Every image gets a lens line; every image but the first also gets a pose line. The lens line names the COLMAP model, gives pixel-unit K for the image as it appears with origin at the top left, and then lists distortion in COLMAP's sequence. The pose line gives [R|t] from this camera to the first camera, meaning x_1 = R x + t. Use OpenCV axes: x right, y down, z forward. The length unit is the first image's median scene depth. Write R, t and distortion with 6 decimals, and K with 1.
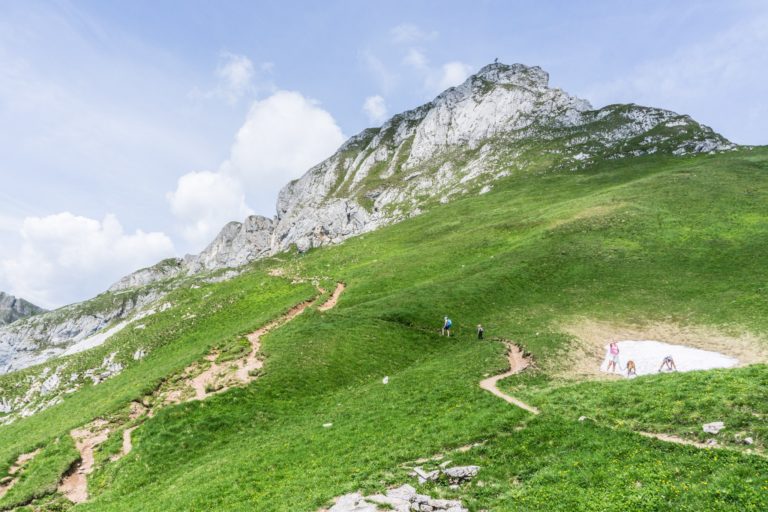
lens RADIAL K [[501.5, 0, 384.0], [0, 501.5, 256.0], [0, 0, 1]] dist [-0.029276, -0.000783]
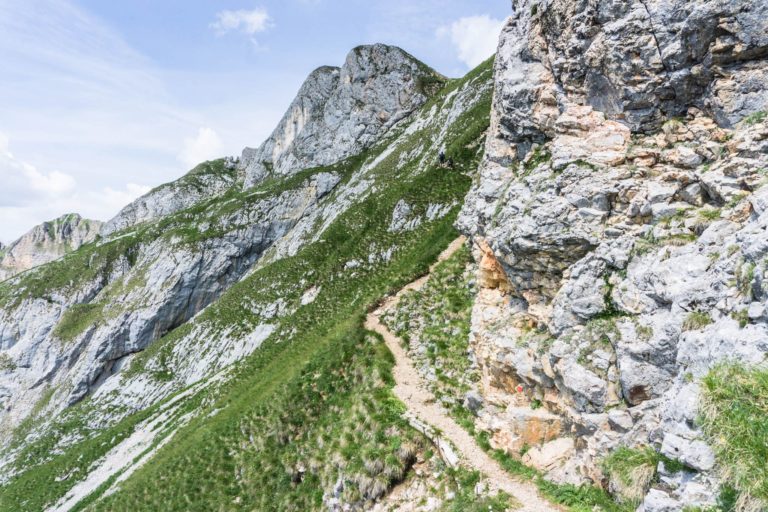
lens RADIAL K [[501.5, 0, 384.0], [0, 501.5, 256.0], [0, 0, 1]] dist [-0.029276, -0.000783]
pose [[0.964114, -0.044283, -0.261770, -0.141555], [0.095224, 0.978066, 0.185256, 0.023730], [0.247825, -0.203535, 0.947184, 0.570630]]
